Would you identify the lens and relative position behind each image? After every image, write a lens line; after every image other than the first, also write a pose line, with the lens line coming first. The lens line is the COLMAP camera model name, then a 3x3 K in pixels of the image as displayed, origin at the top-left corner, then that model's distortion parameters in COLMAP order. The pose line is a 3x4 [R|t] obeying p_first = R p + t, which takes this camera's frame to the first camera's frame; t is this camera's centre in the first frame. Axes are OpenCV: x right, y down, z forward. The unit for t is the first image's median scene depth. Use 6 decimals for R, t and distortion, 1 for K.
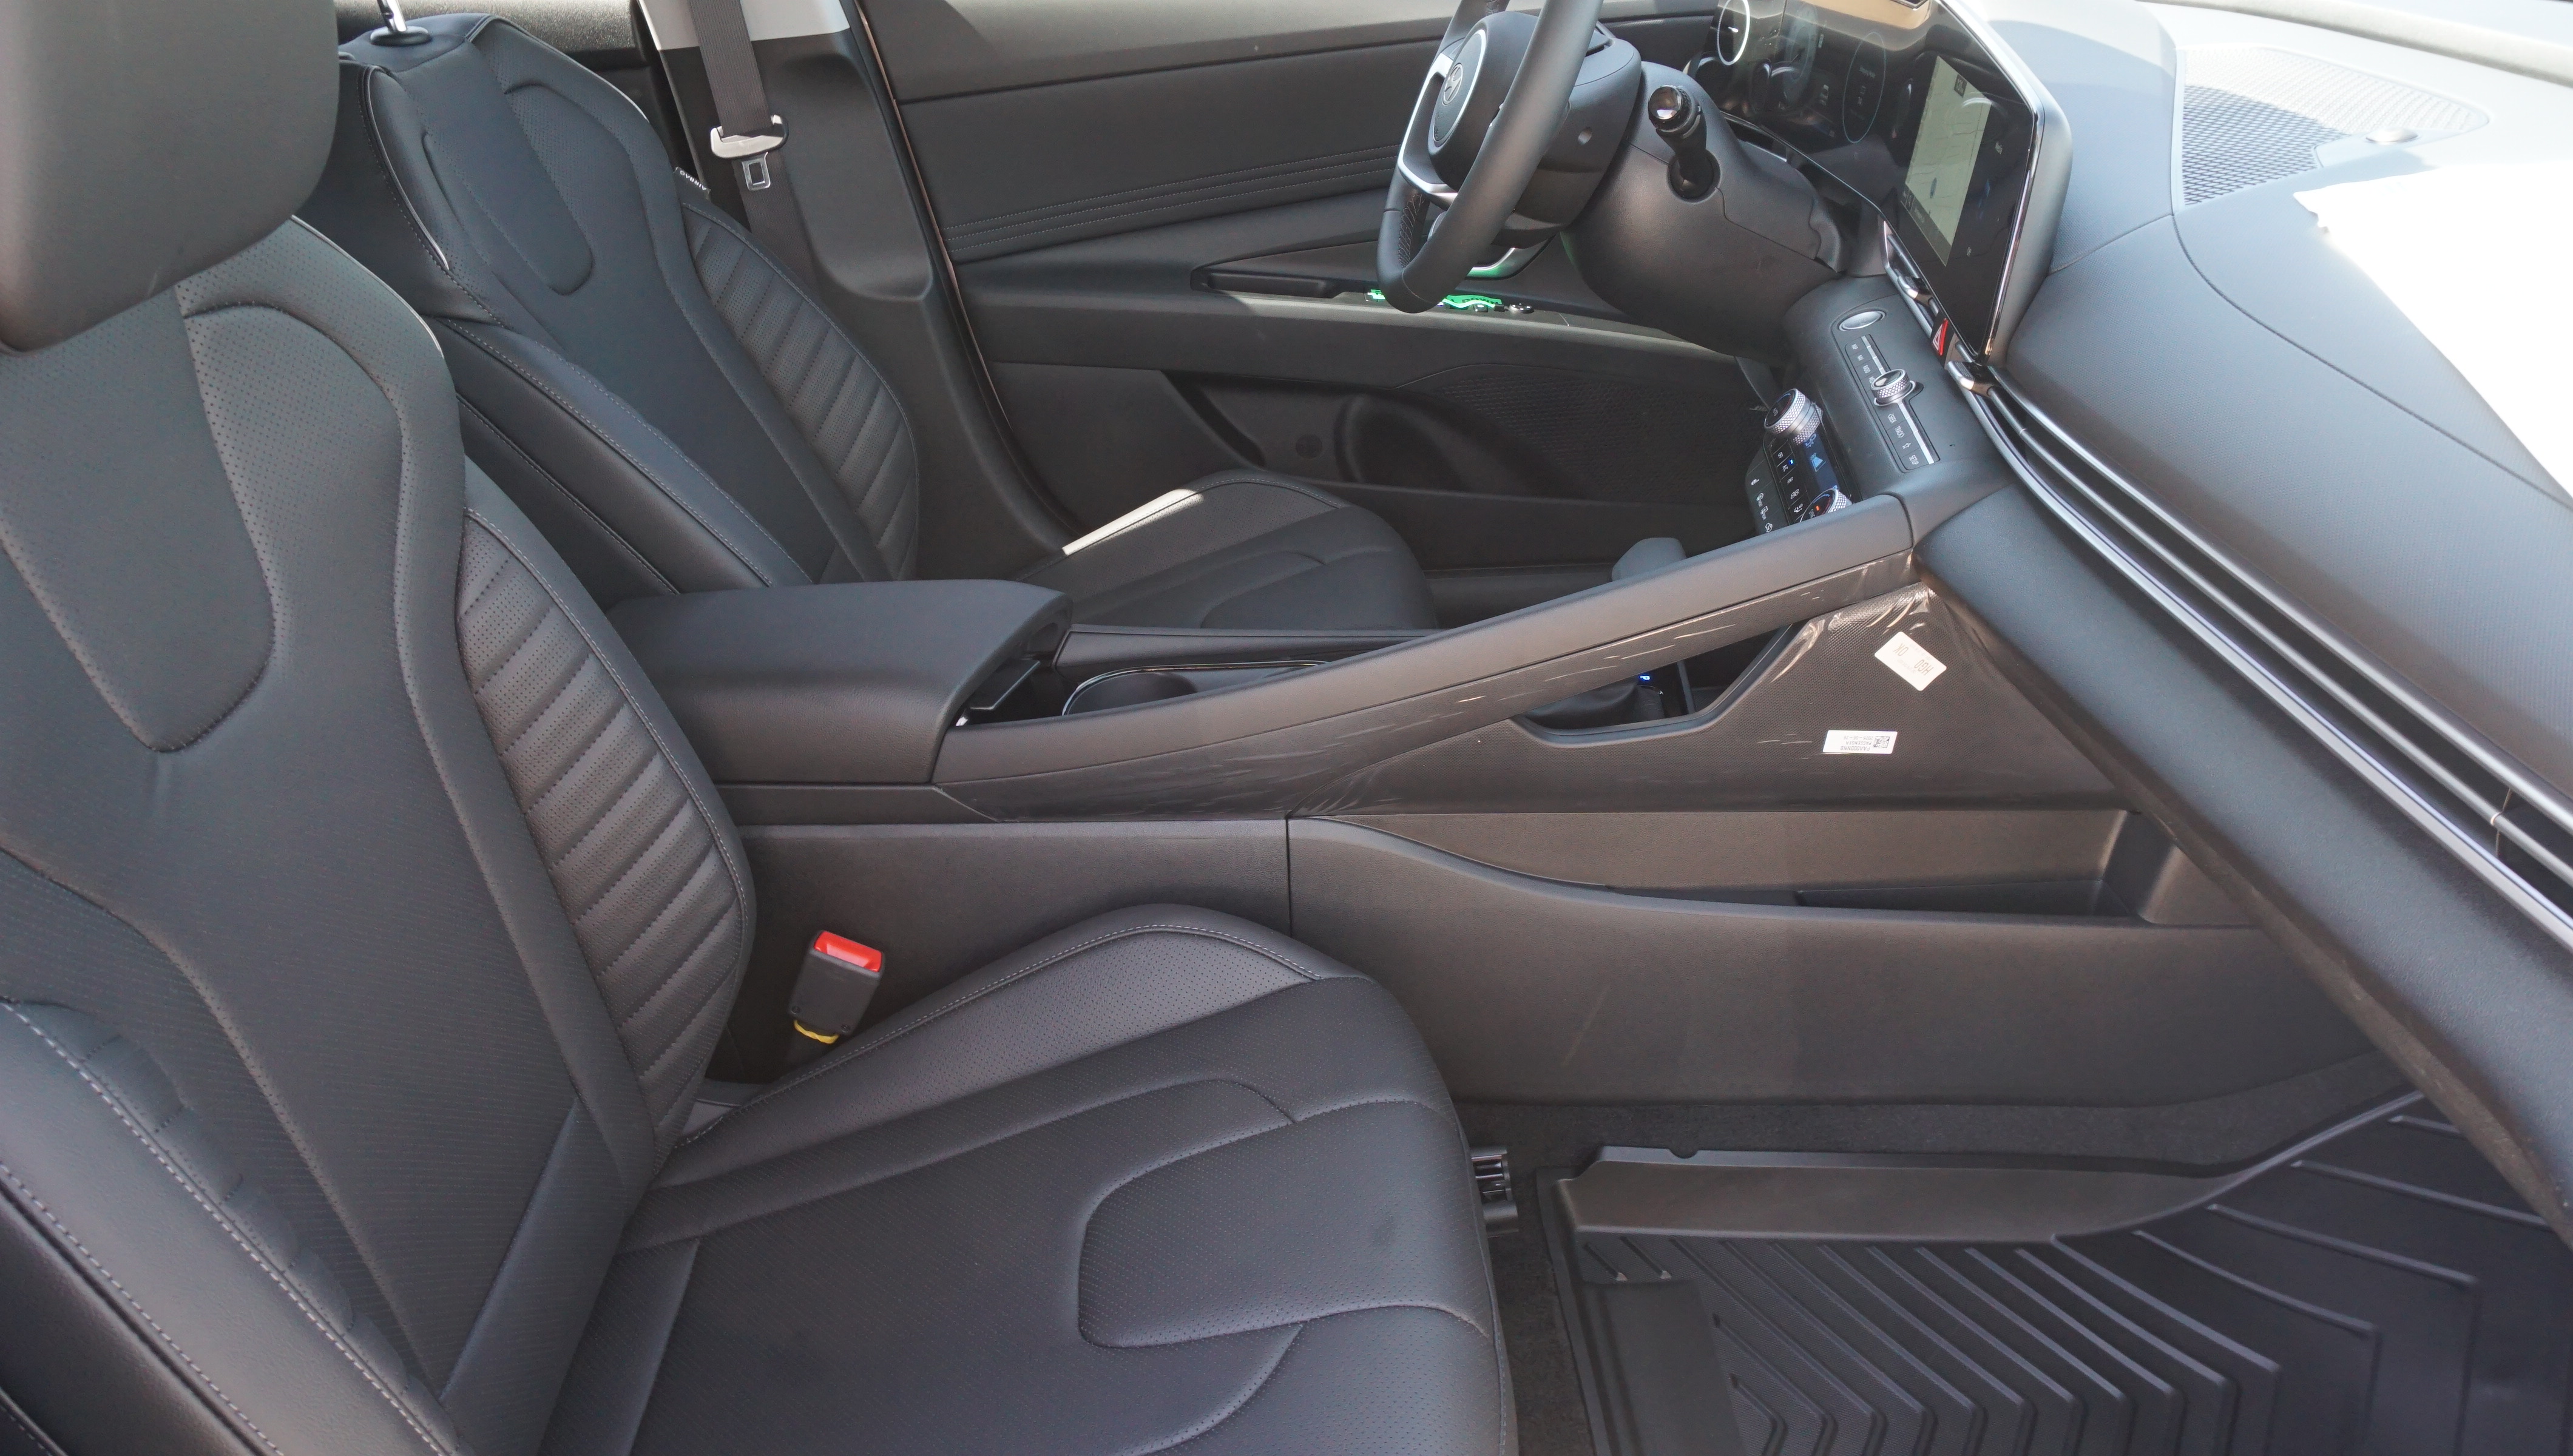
lens RADIAL K [[1737.5, 0, 1286.5], [0, 1737.5, 728.0], [0, 0, 1]] dist [-0.055787, 0.006065]
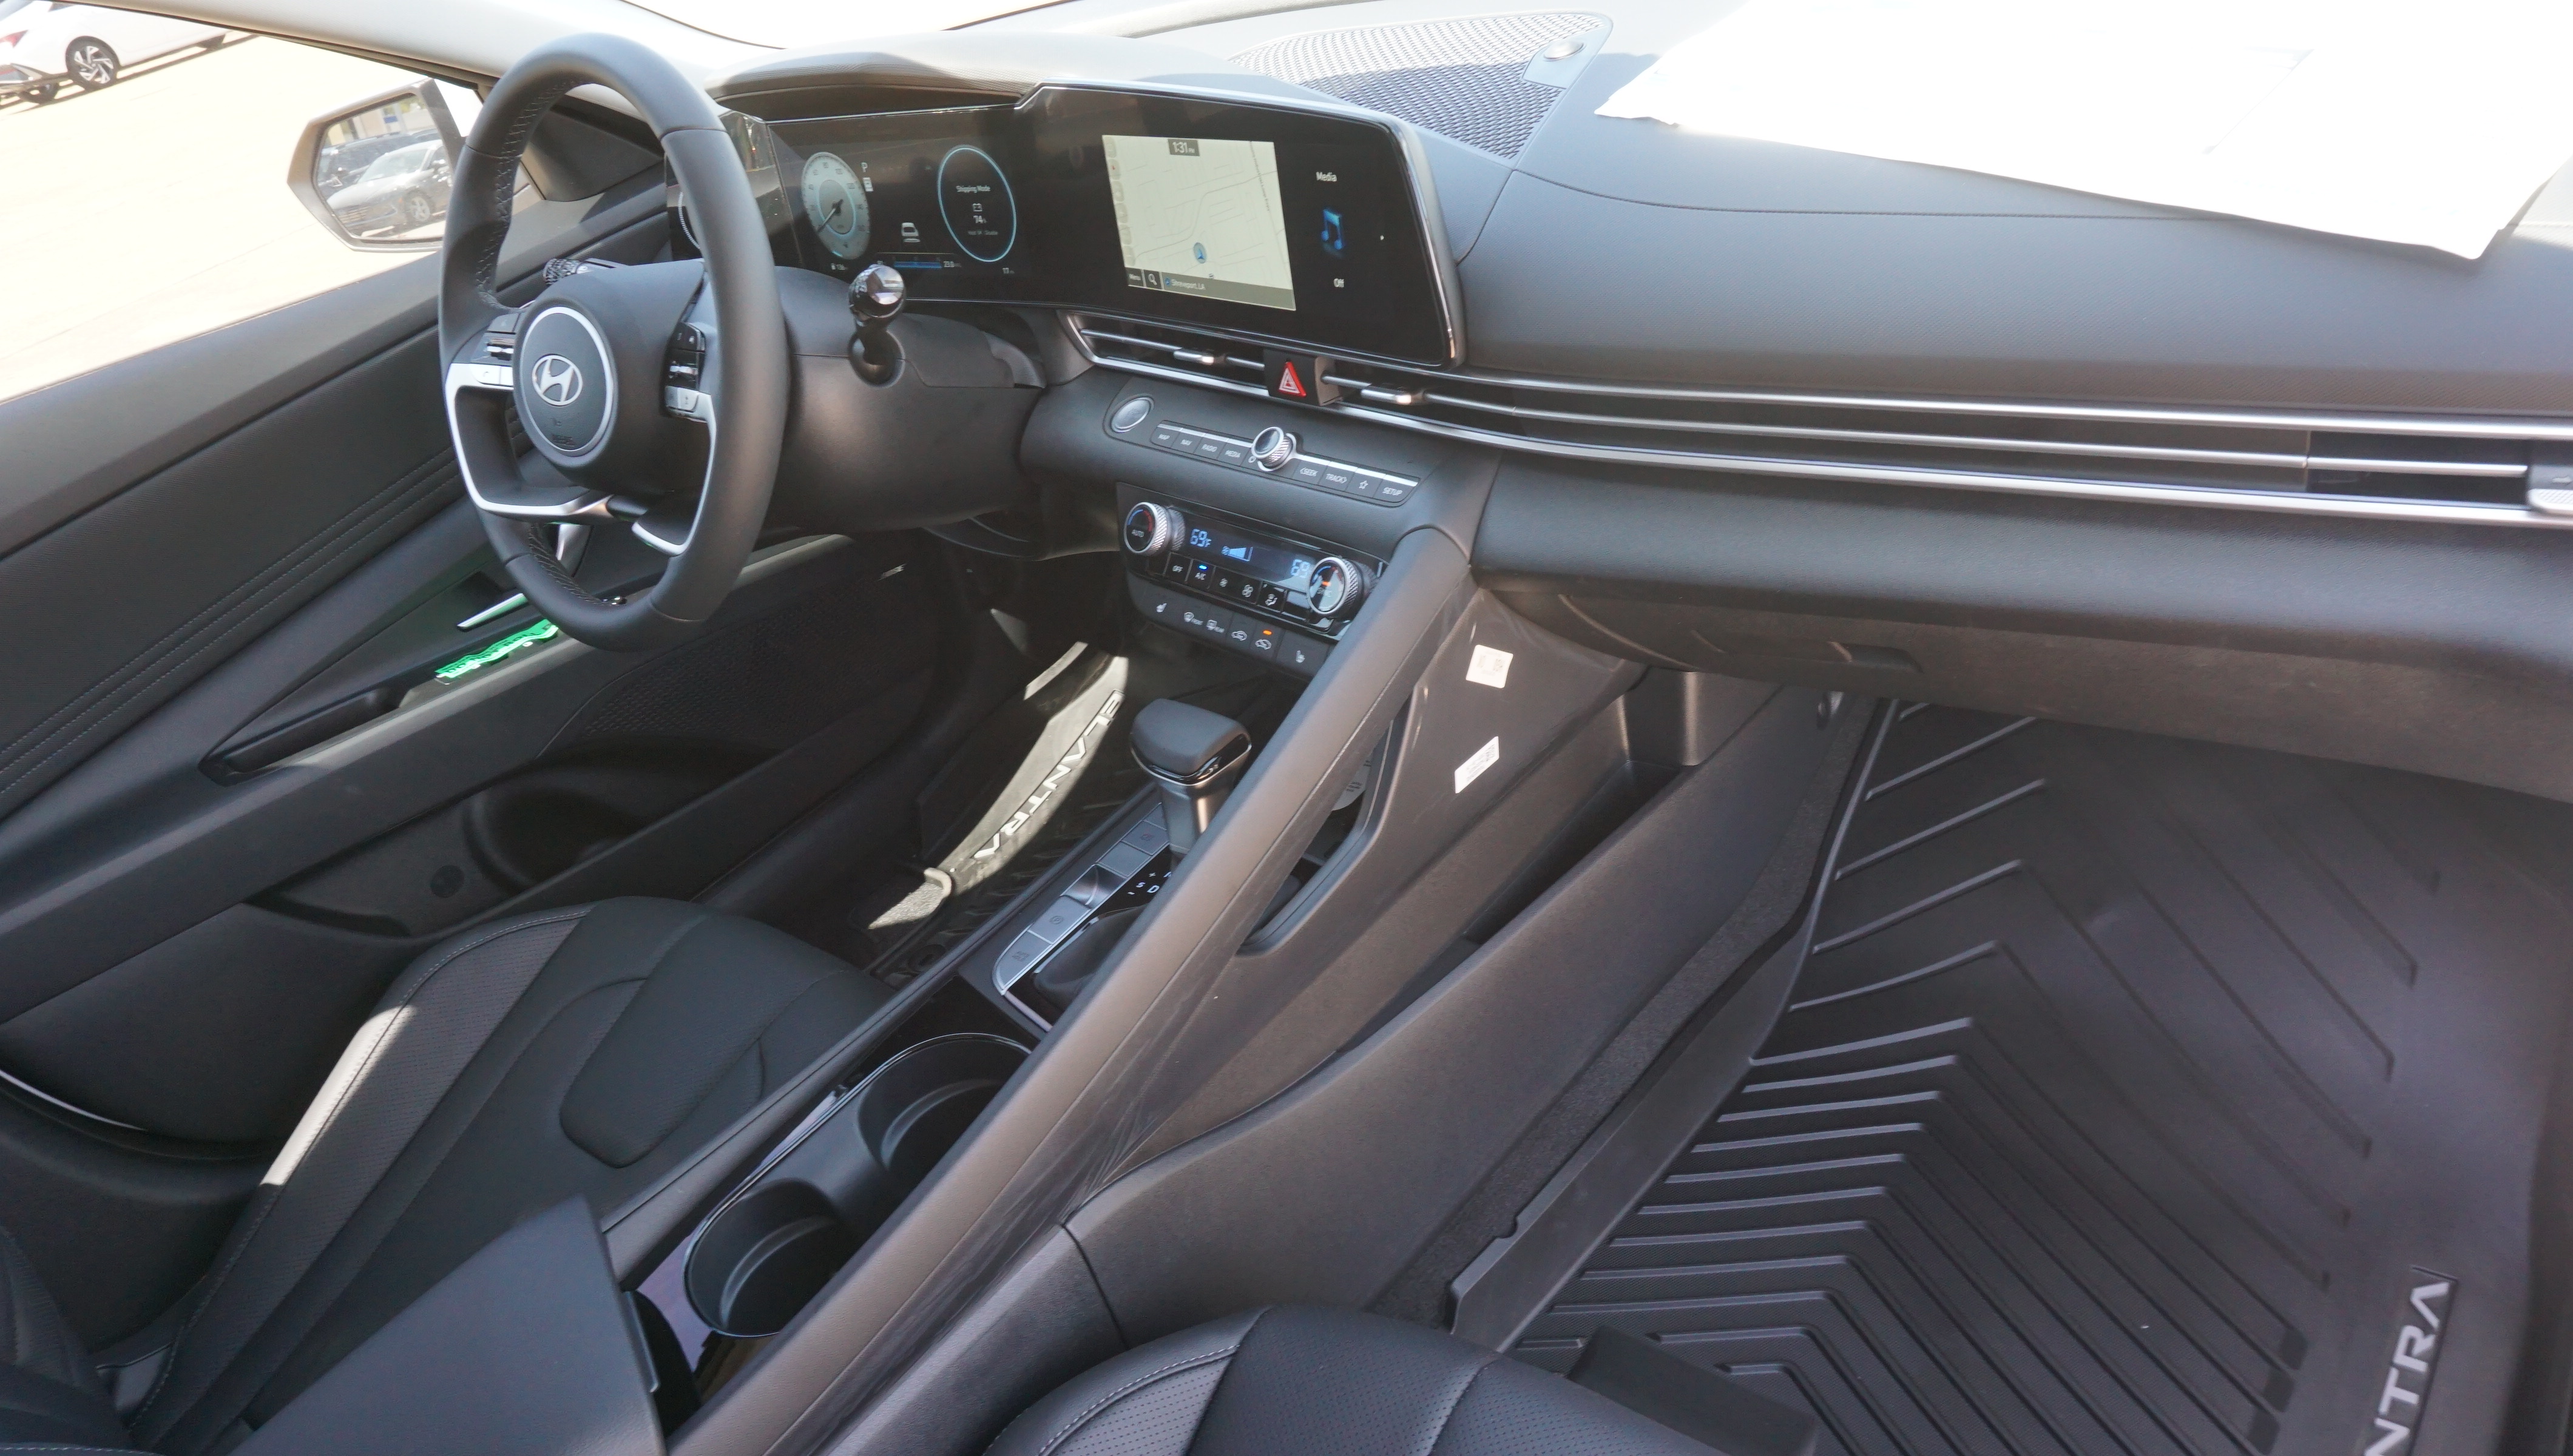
lens RADIAL K [[1737.5, 0, 1286.5], [0, 1737.5, 728.0], [0, 0, 1]] dist [-0.055787, 0.006065]
pose [[0.625034, -0.501117, 0.598510, -0.256729], [0.547749, 0.827832, 0.121099, -0.153389], [-0.556151, 0.252142, 0.791909, 0.224632]]
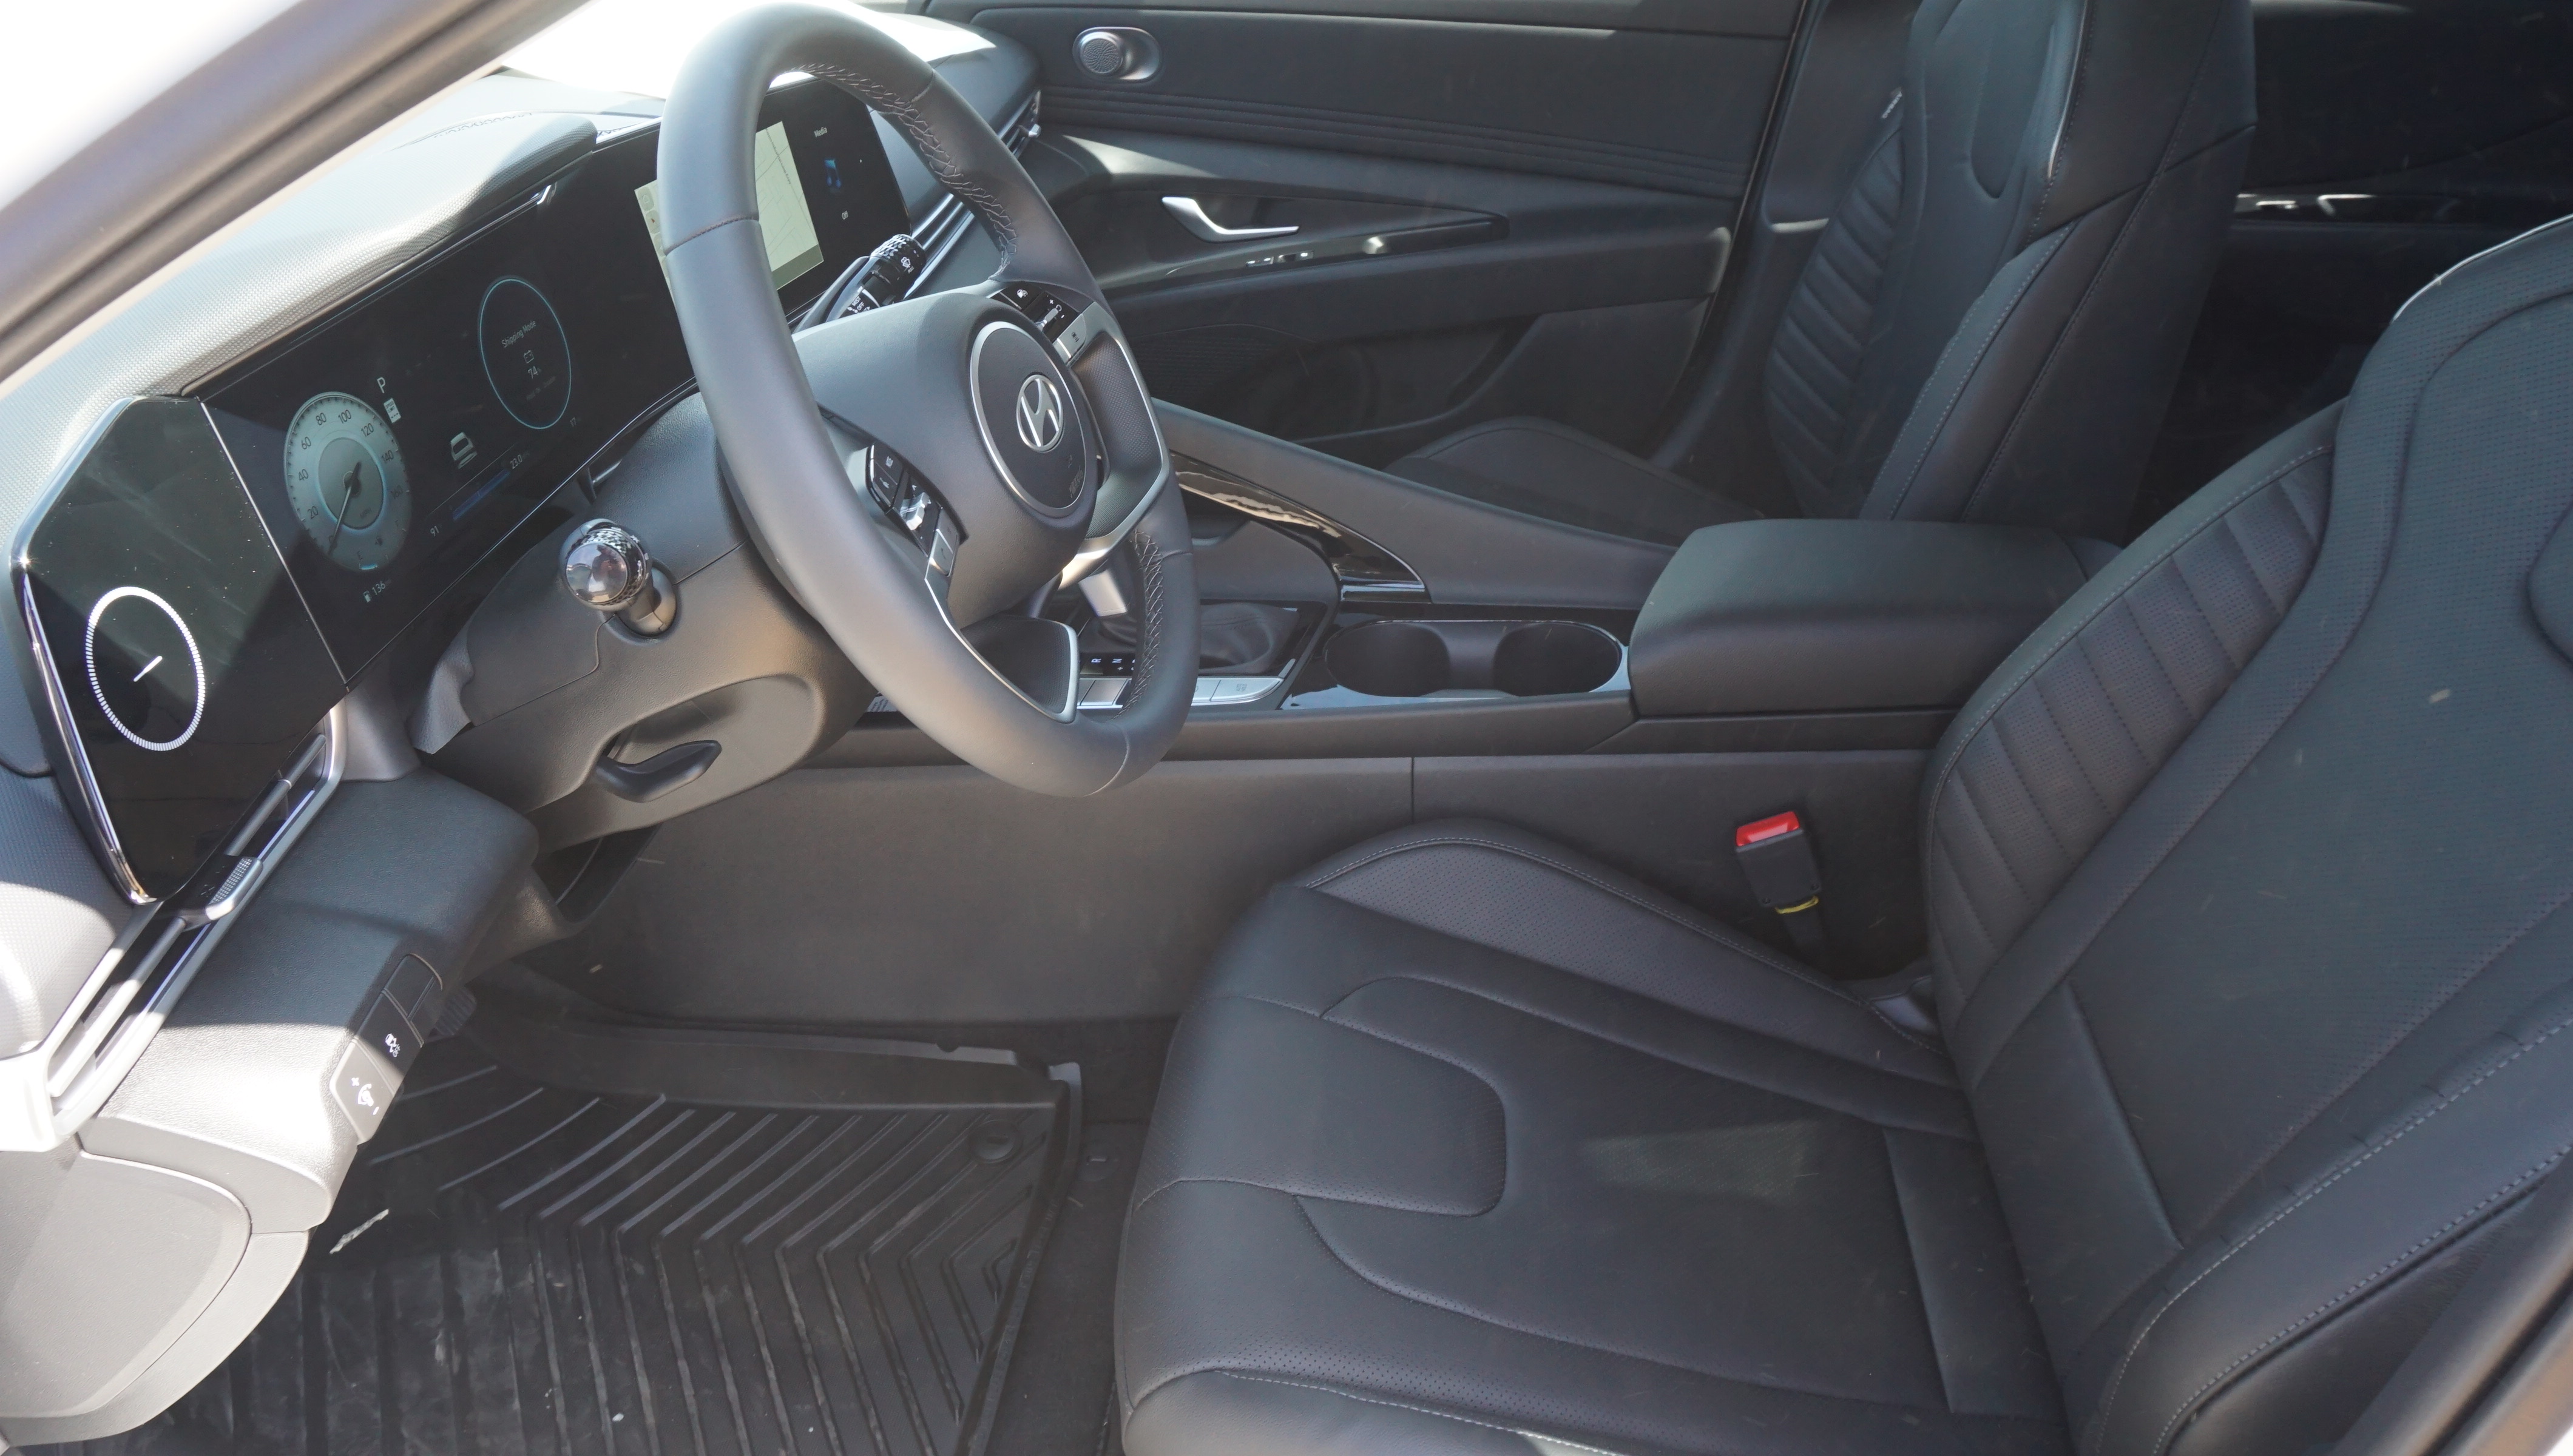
lens RADIAL K [[1696.2, 0, 1286.5], [0, 1696.2, 728.0], [0, 0, 1]] dist [-0.045251, 0.033734]
pose [[-0.989837, 0.000131, 0.142207, -0.067071], [0.125844, 0.466526, 0.875510, -0.849545], [-0.066229, 0.884508, -0.461801, 1.405491]]
